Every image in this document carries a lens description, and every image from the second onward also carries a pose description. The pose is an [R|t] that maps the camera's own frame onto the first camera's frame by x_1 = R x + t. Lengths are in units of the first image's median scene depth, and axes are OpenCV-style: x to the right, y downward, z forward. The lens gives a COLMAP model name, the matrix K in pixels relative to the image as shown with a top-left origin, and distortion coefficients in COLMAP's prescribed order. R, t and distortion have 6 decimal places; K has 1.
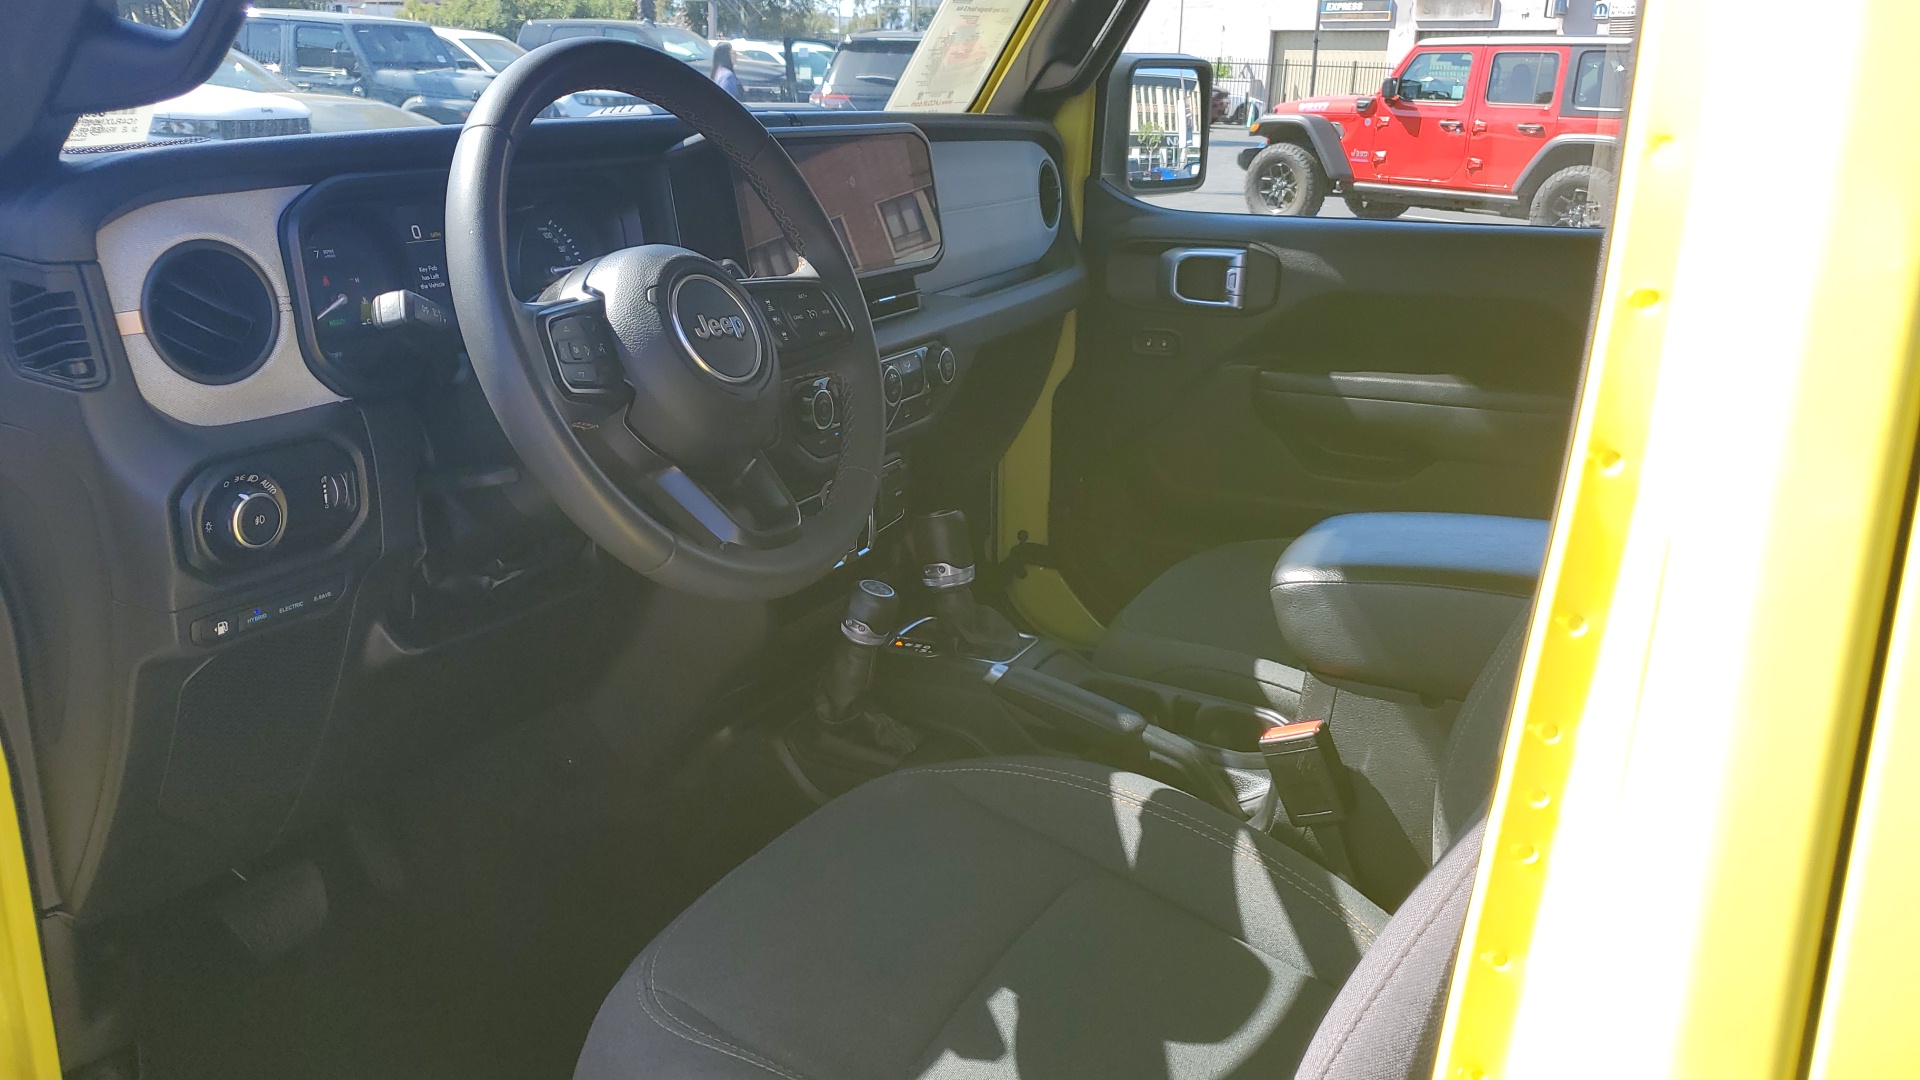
lens RADIAL K [[1521.5, 0, 965.4], [0, 1521.5, 543.6], [0, 0, 1]] dist [0.034243, -0.045804]
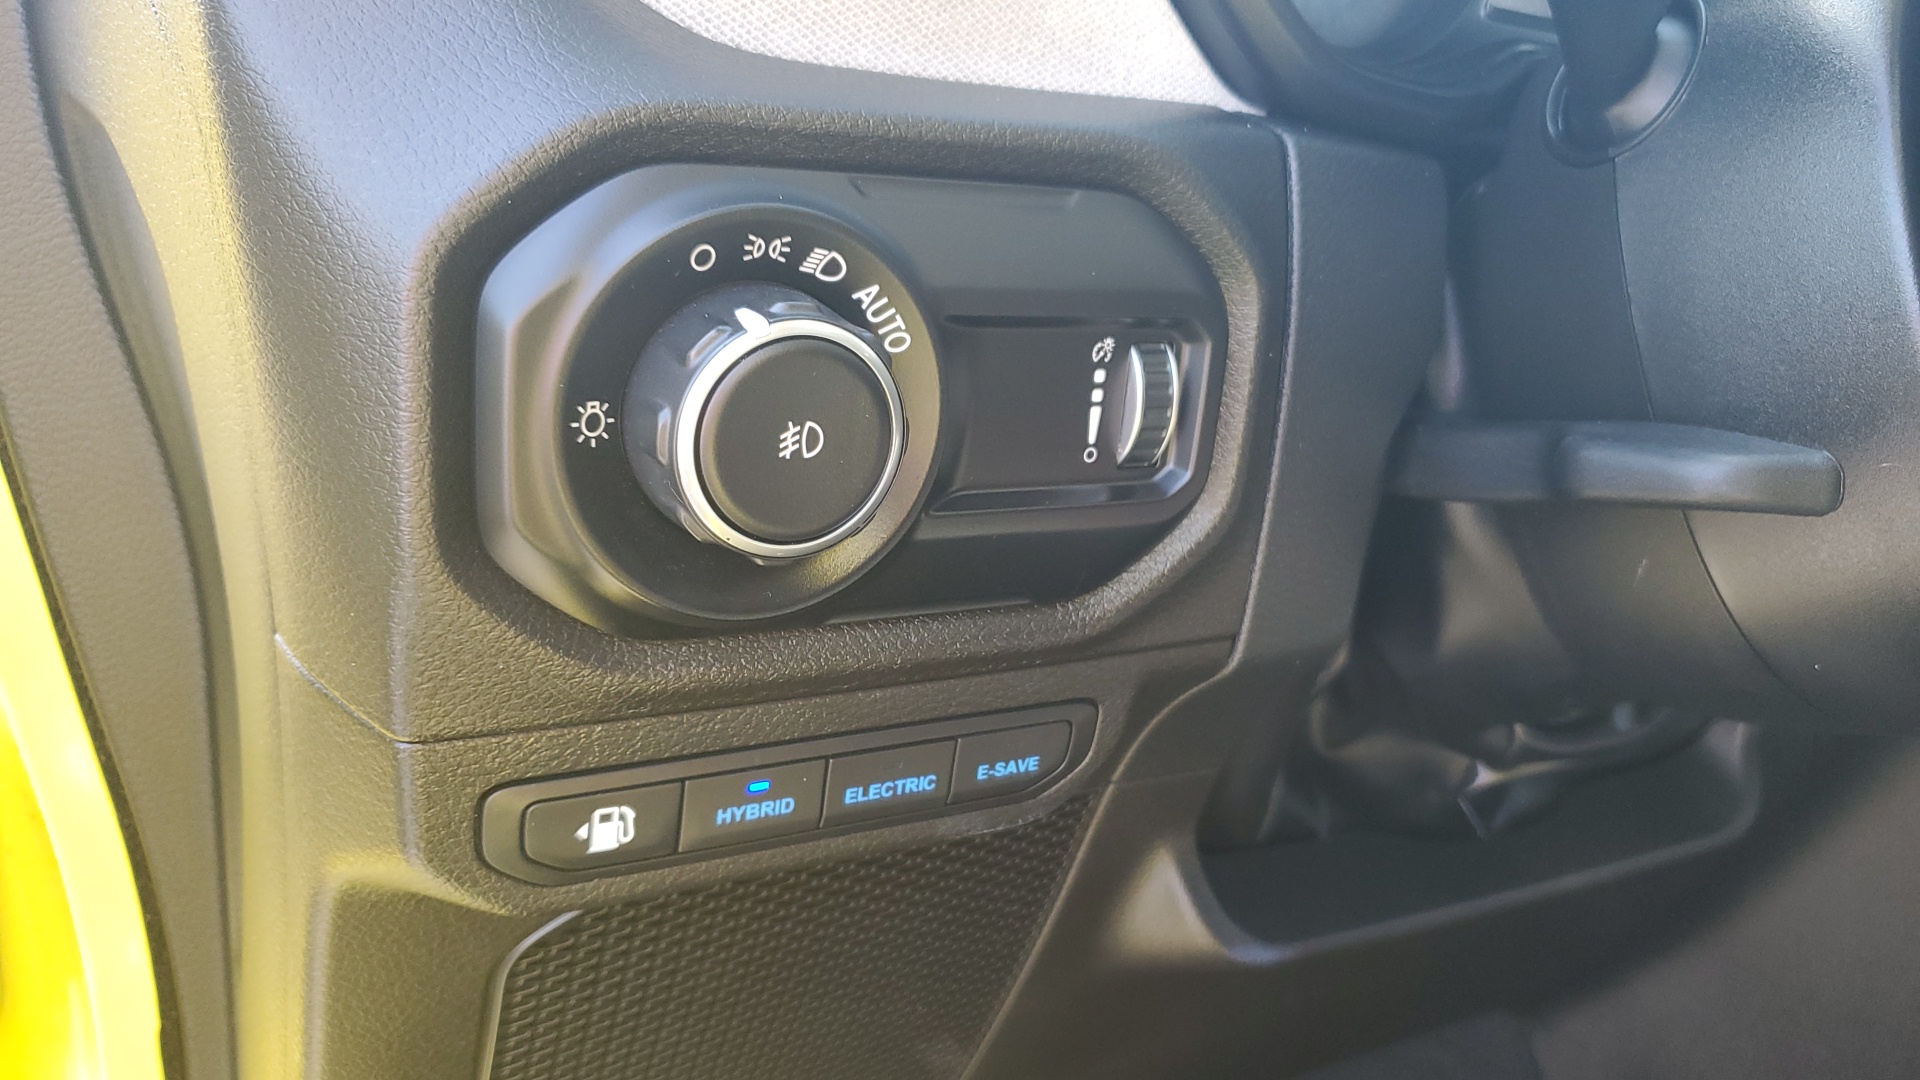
lens RADIAL K [[1521.5, 0, 959.6], [0, 1521.5, 540.6], [0, 0, 1]] dist [0.034243, -0.045804]
pose [[0.842705, 0.207951, -0.496593, -0.307712], [-0.229137, 0.973215, 0.018700, -0.009743], [0.487180, 0.098029, 0.867782, 0.773675]]
